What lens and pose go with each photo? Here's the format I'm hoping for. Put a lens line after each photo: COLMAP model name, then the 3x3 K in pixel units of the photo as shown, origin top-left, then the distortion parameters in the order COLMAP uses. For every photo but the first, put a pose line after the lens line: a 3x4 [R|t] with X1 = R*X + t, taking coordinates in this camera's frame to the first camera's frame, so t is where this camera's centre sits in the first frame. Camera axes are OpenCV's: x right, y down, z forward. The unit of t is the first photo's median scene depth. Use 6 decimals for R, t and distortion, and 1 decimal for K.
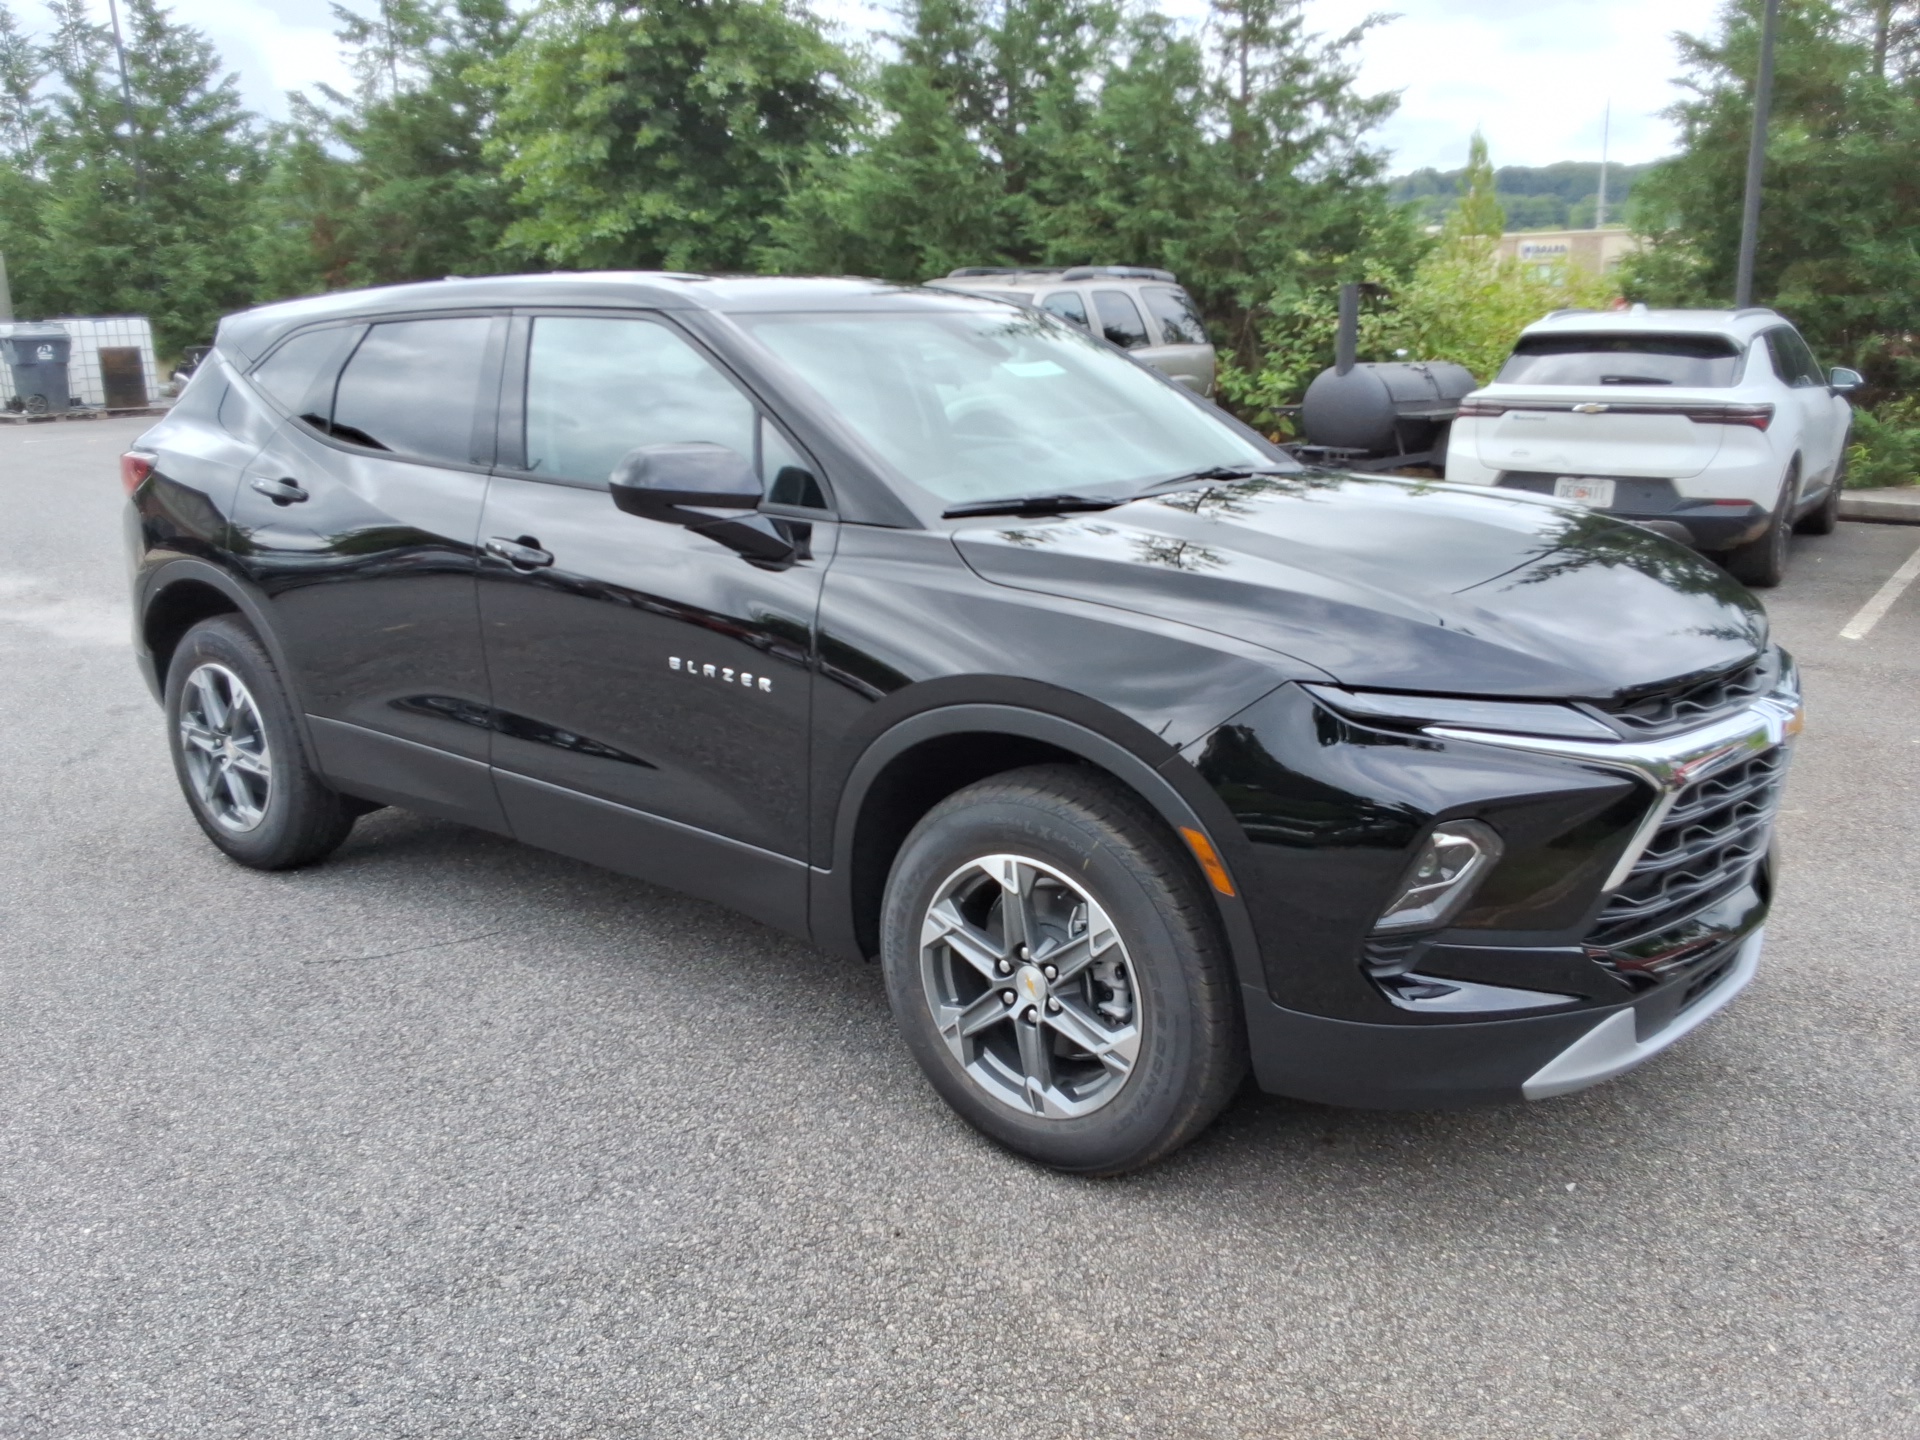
lens RADIAL K [[1547.8, 0, 954.3], [0, 1547.8, 732.6], [0, 0, 1]] dist [0.082949, -0.129392]
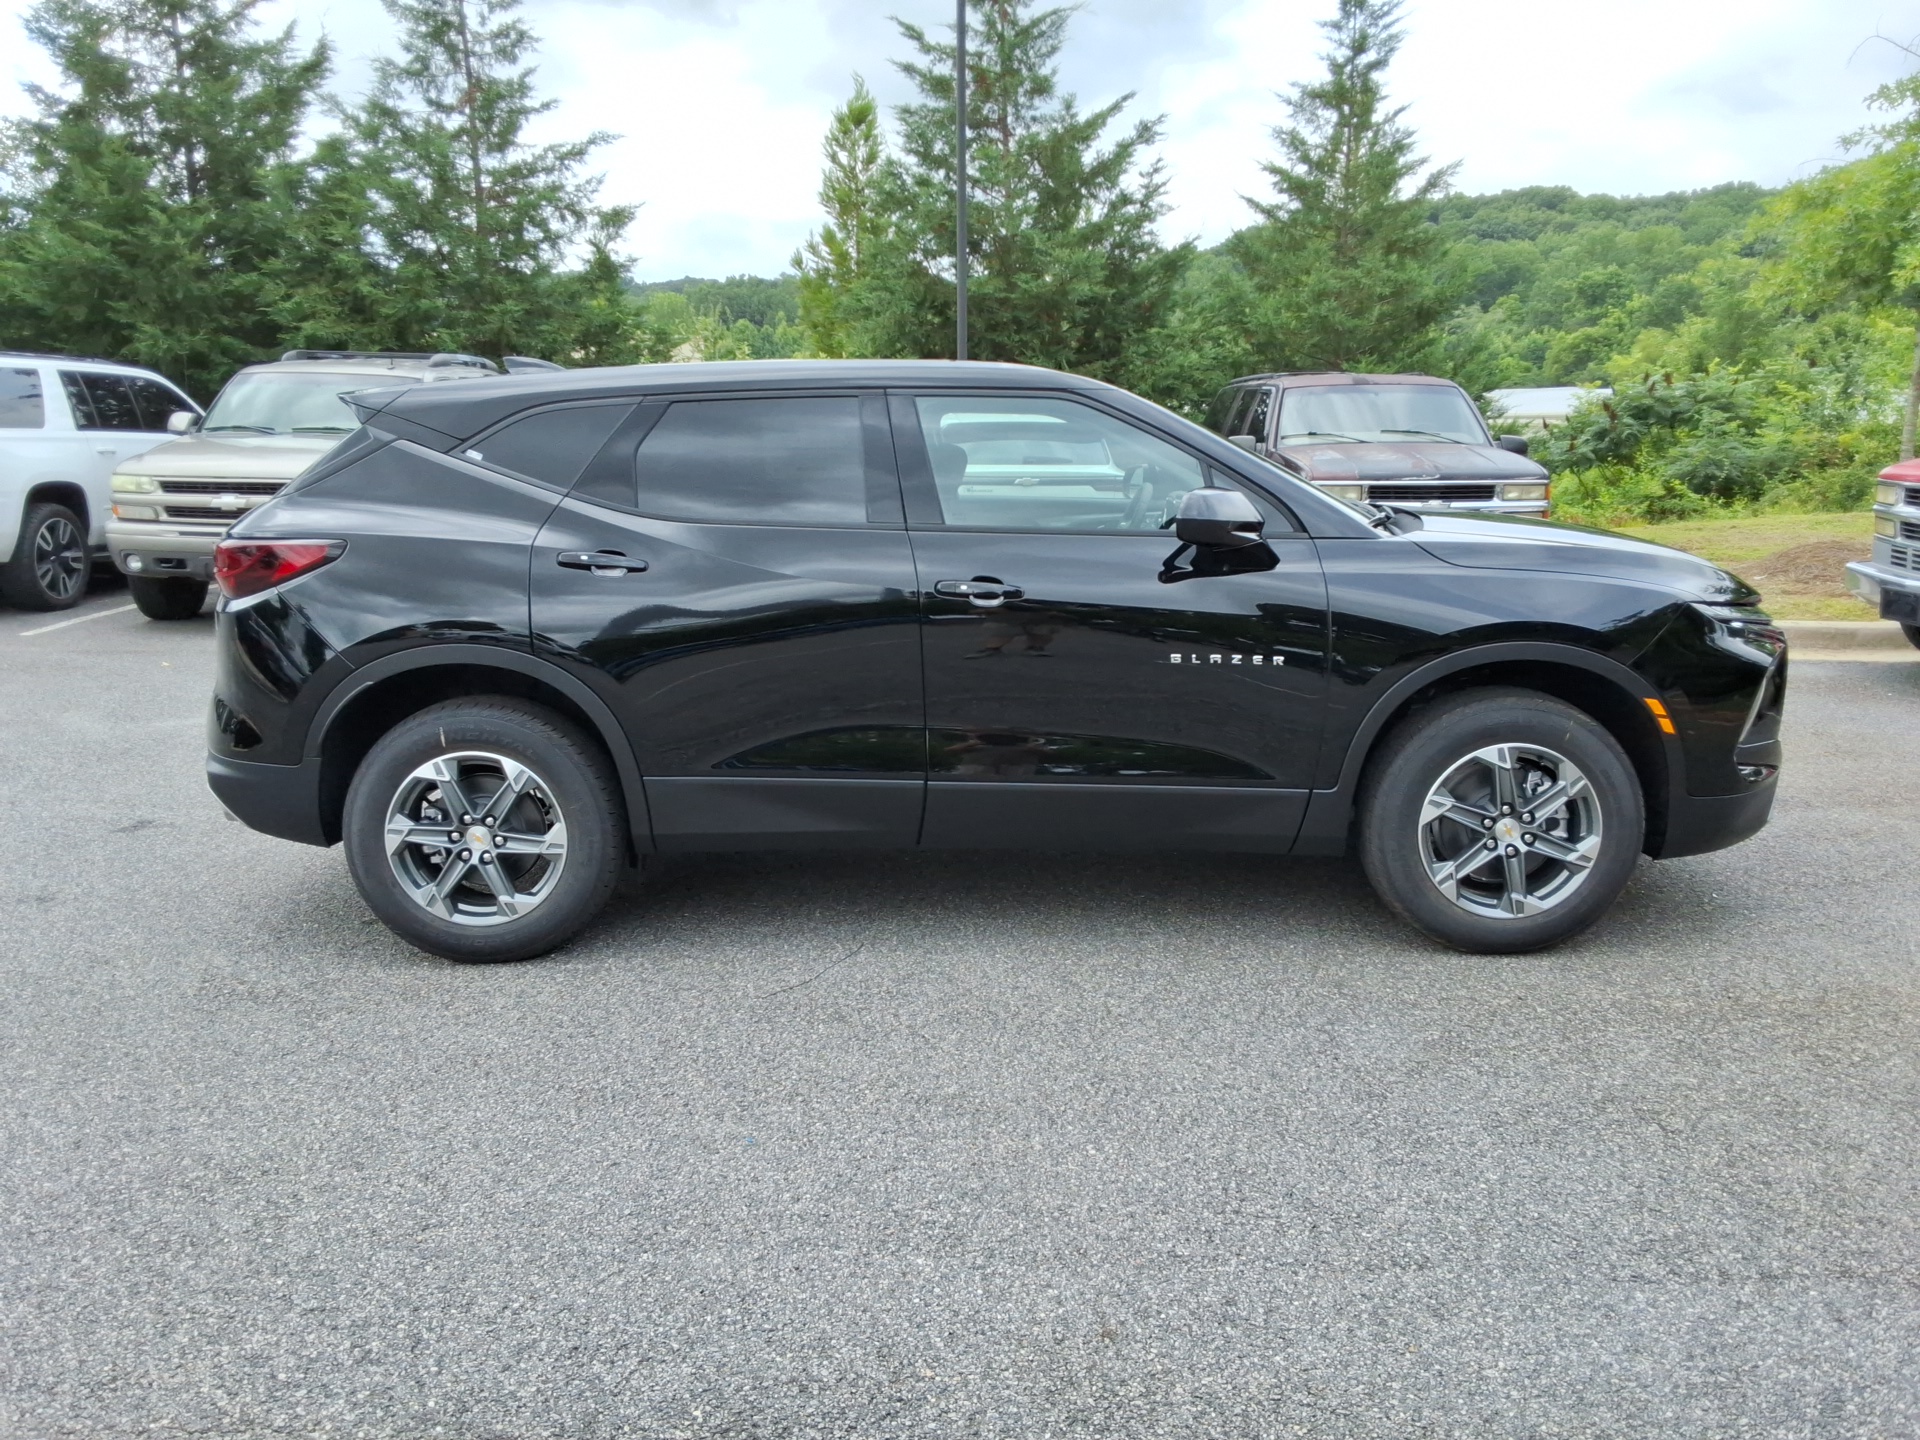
lens RADIAL K [[1547.8, 0, 1005.0], [0, 1547.8, 708.8], [0, 0, 1]] dist [0.082949, -0.129392]
pose [[0.788773, -0.107825, 0.605154, -0.212441], [0.151013, 0.988314, -0.020738, 0.000401], [-0.595846, 0.107743, 0.795838, 0.011513]]
